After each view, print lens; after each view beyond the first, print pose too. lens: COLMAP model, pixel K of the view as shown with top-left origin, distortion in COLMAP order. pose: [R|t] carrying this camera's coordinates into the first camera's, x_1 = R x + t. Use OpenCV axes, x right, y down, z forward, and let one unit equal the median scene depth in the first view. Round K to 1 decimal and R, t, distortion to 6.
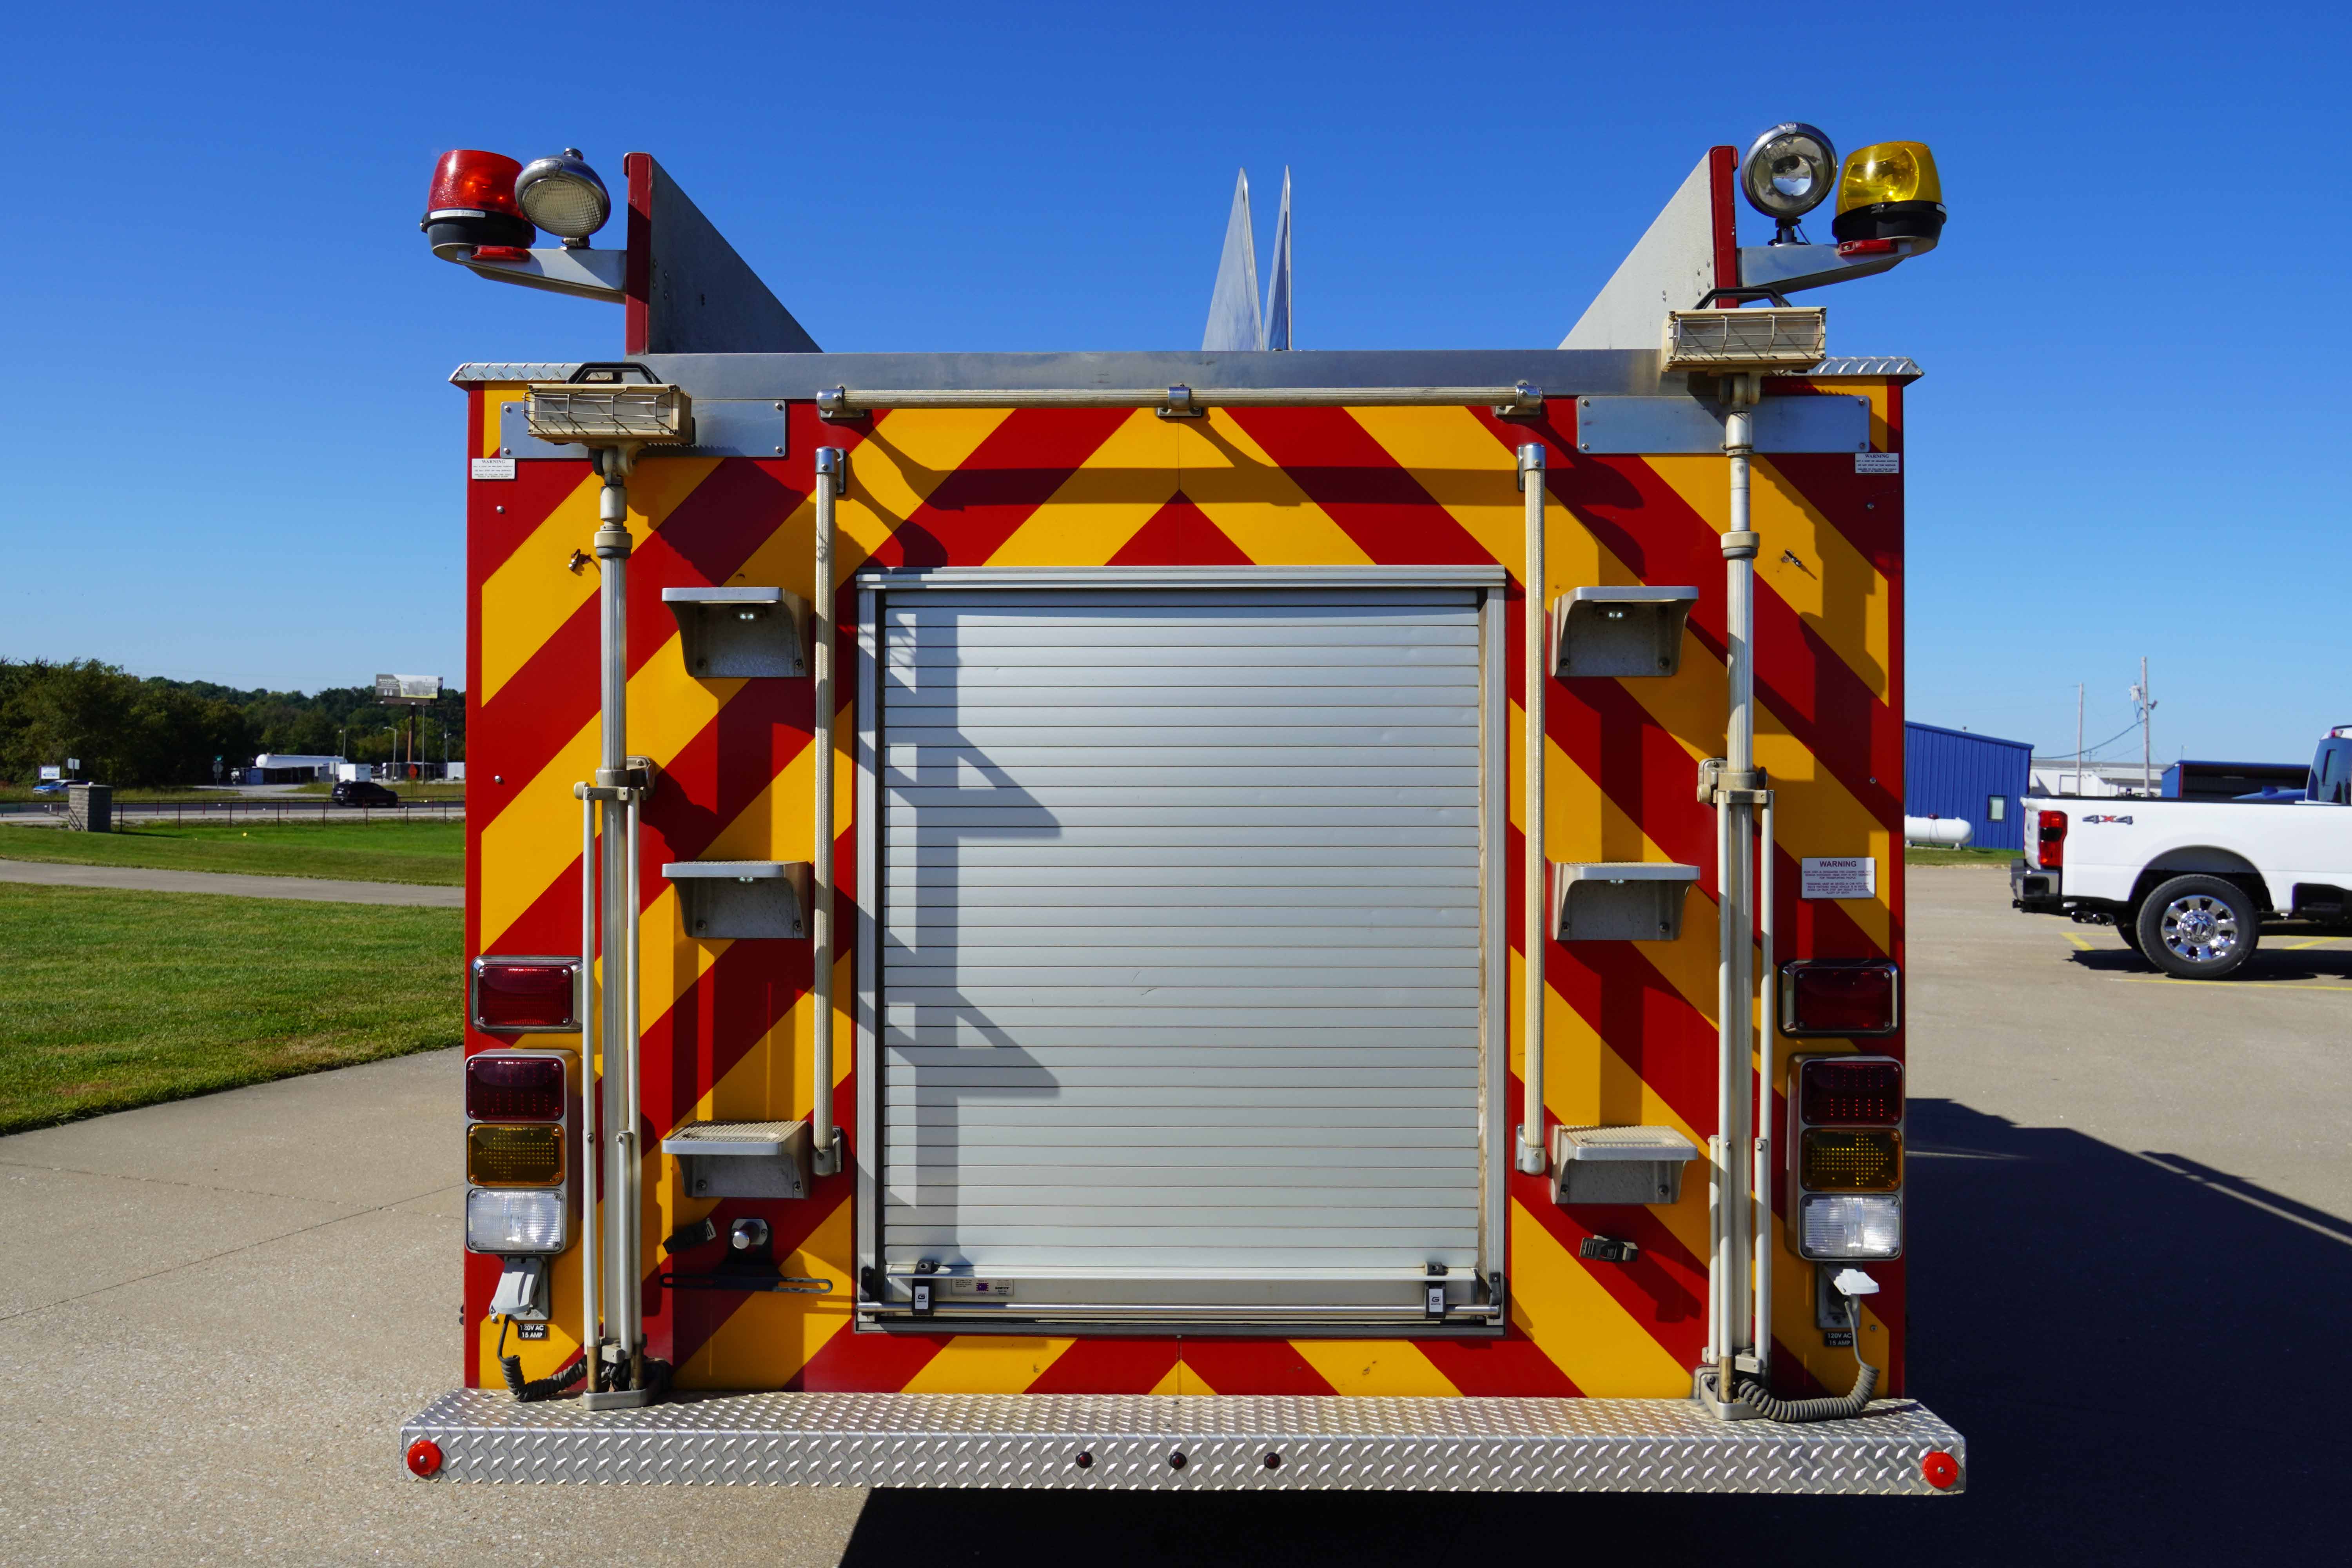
lens RADIAL K [[1821.5, 0, 1176.0], [0, 1821.5, 785.0], [0, 0, 1]] dist [-0.010191, 0.021242]
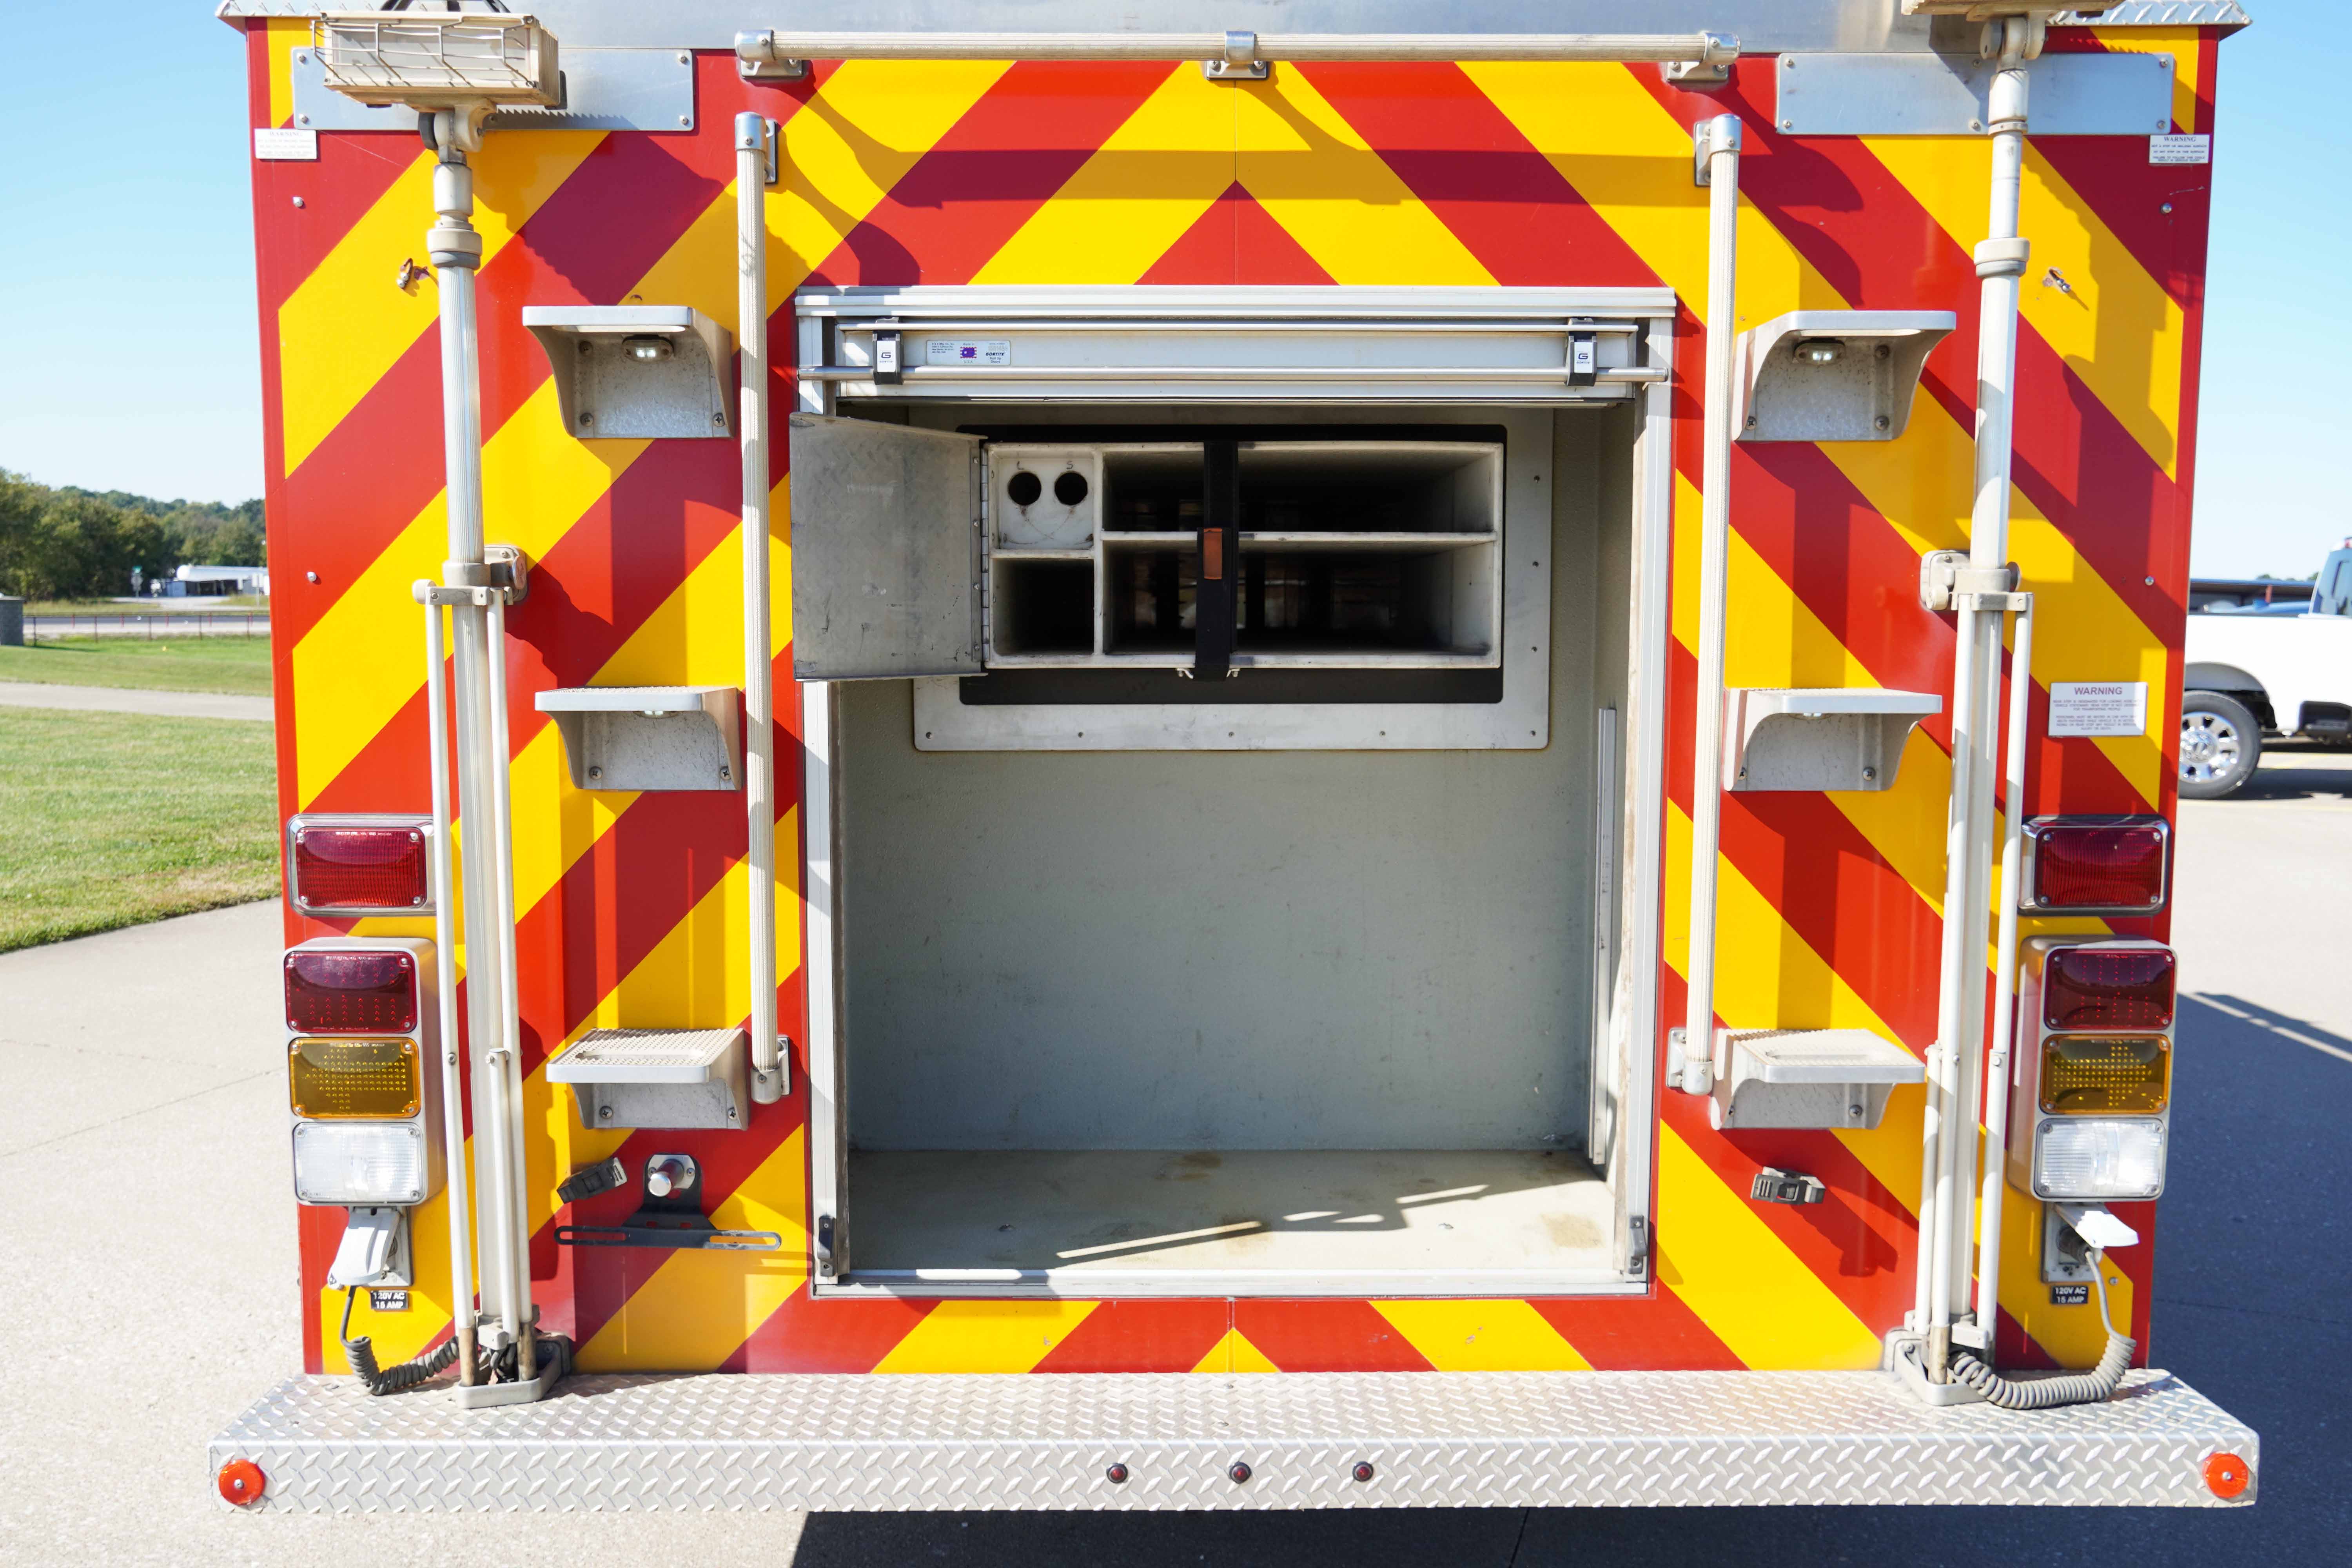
lens RADIAL K [[1821.5, 0, 1171.3], [0, 1821.5, 781.8], [0, 0, 1]] dist [-0.010191, 0.021242]
pose [[0.999610, -0.001717, 0.027886, -0.045205], [-0.001080, 0.994992, 0.099953, 0.005470], [-0.027918, -0.099944, 0.994601, 0.249729]]
